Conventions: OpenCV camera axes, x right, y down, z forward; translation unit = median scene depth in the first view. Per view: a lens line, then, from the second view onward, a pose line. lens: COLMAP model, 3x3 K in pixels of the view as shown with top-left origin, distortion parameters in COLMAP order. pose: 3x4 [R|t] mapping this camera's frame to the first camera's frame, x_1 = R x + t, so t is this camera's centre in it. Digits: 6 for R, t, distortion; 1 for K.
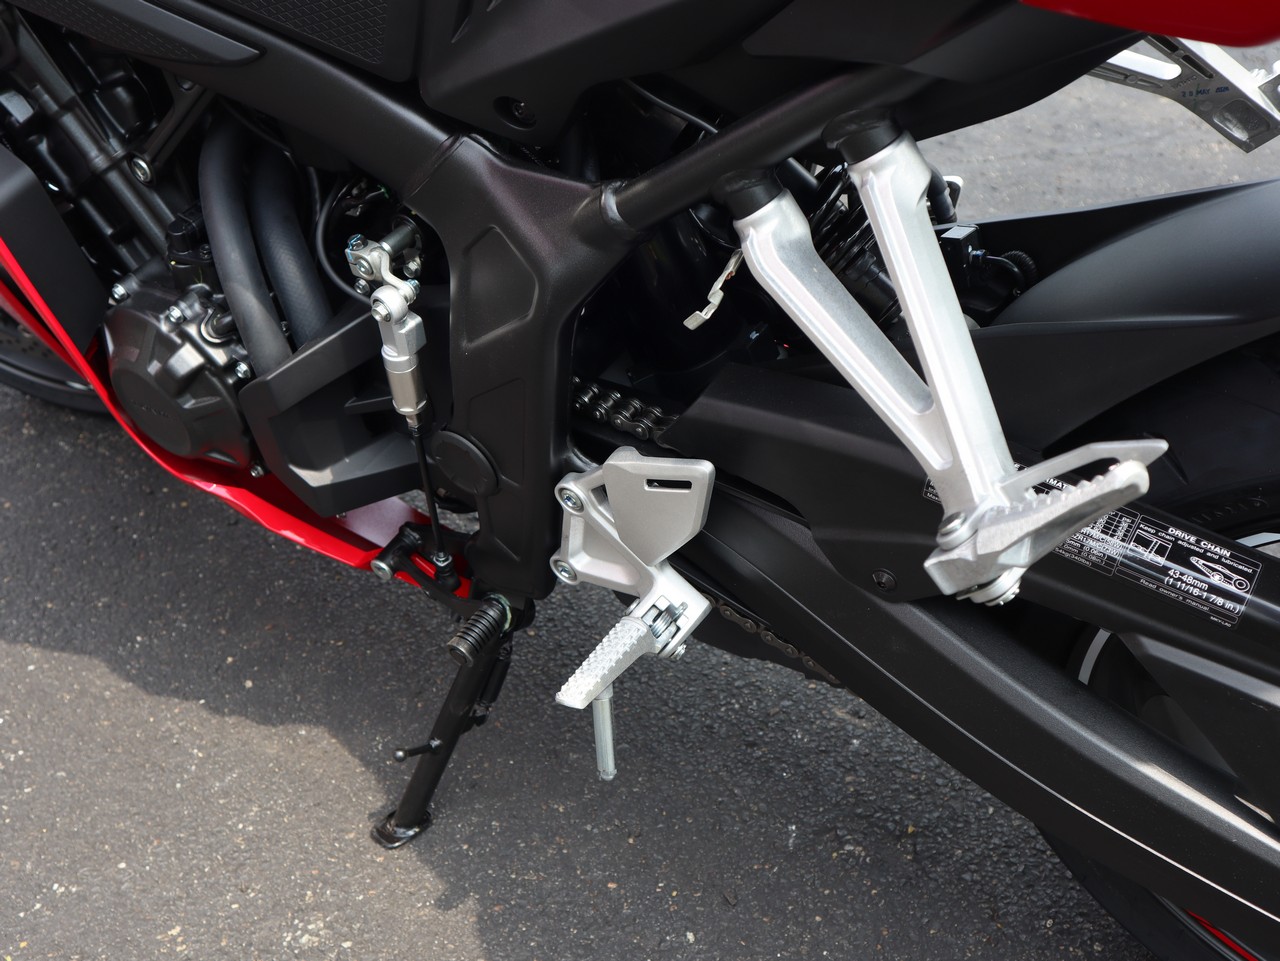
lens RADIAL K [[1270.5, 0, 590.4], [0, 1270.5, 497.8], [0, 0, 1]] dist [-0.033452, 0.000000]
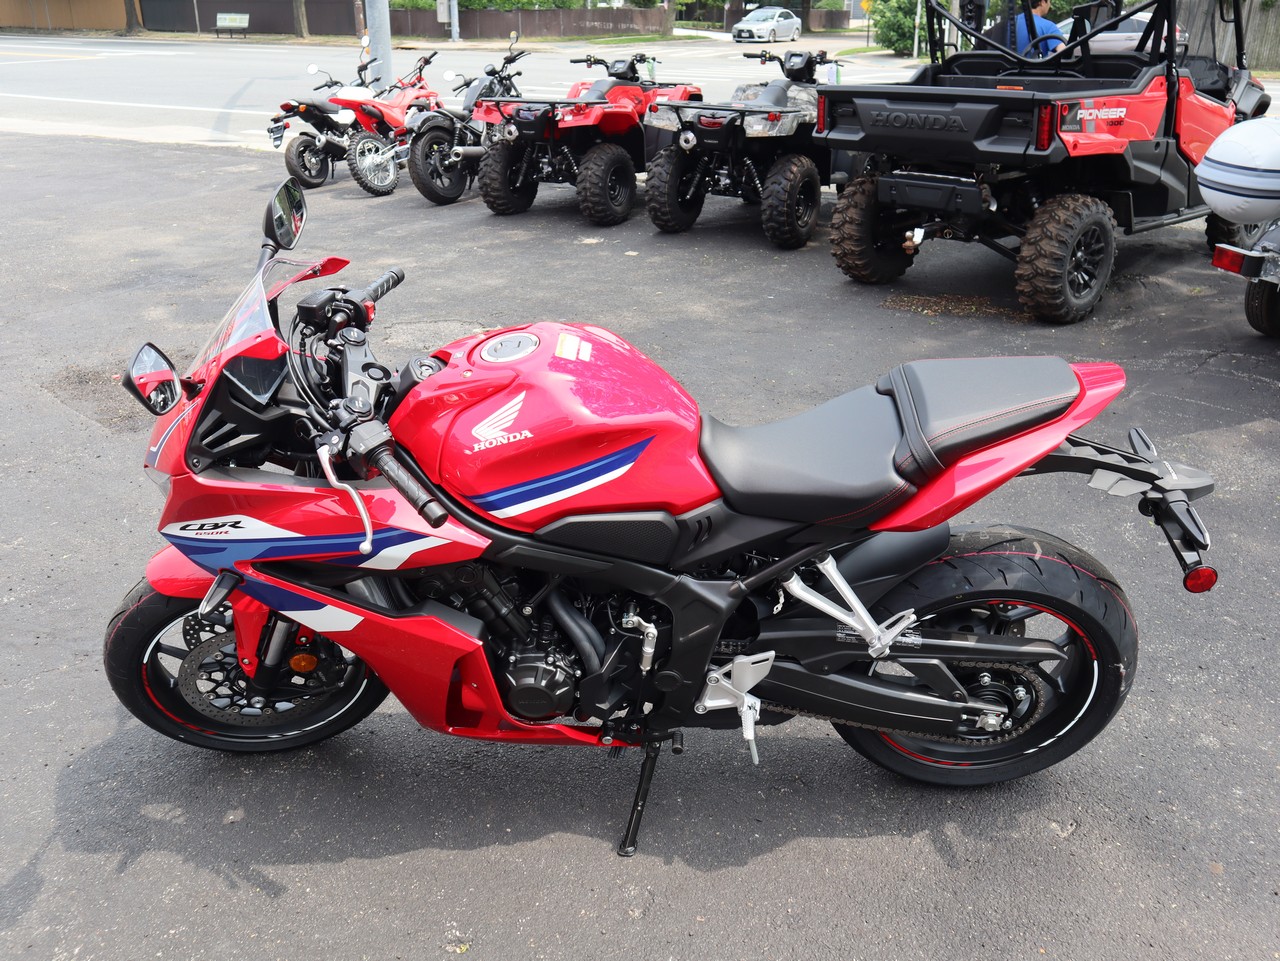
lens RADIAL K [[1137.8, 0, 641.9], [0, 1137.8, 478.9], [0, 0, 1]] dist [-0.091321, 0.067180]
pose [[0.836416, -0.205898, 0.507951, -1.165786], [0.303445, 0.945723, -0.116319, -0.153532], [-0.456431, 0.251426, 0.853496, -1.077480]]
